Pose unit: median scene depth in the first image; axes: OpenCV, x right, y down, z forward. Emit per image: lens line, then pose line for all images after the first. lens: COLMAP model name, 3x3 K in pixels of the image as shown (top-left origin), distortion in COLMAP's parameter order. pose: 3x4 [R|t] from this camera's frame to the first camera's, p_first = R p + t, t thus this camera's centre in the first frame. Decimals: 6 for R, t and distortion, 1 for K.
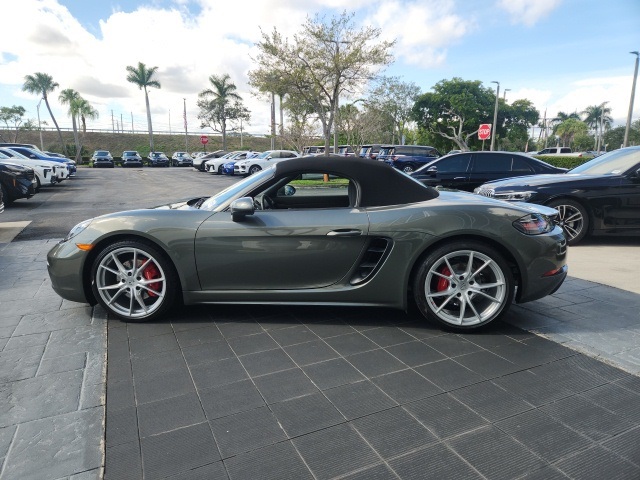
lens RADIAL K [[426.6, 0, 320.2], [0, 426.6, 239.5], [0, 0, 1]] dist [0.071741, -0.060987]
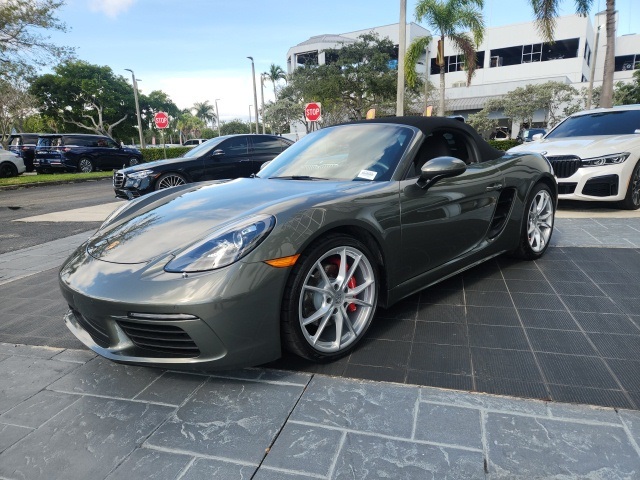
lens RADIAL K [[421.7, 0, 323.6], [0, 421.7, 249.3], [0, 0, 1]] dist [0.073119, -0.055846]
pose [[0.659789, -0.202795, 0.723569, -0.070707], [0.176616, 0.977773, 0.112993, -0.004230], [-0.730401, 0.053242, 0.680941, 0.044164]]
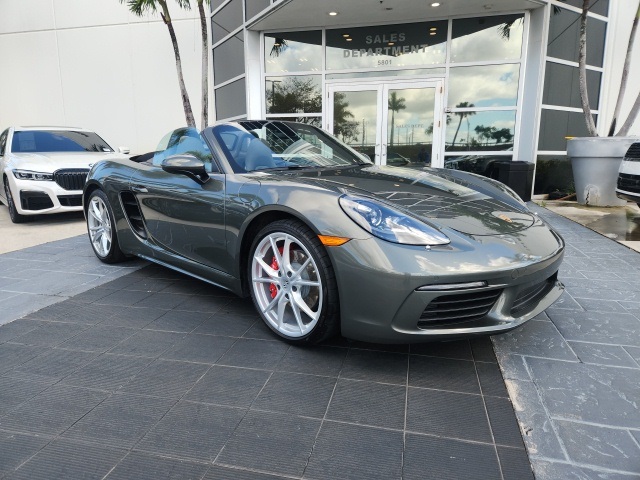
lens RADIAL K [[426.6, 0, 320.2], [0, 426.6, 239.5], [0, 0, 1]] dist [0.071741, -0.060987]
pose [[-0.776388, -0.112069, 0.620211, -0.065222], [0.125390, 0.936926, 0.326262, -0.020590], [-0.617656, 0.331074, -0.713366, 0.149653]]
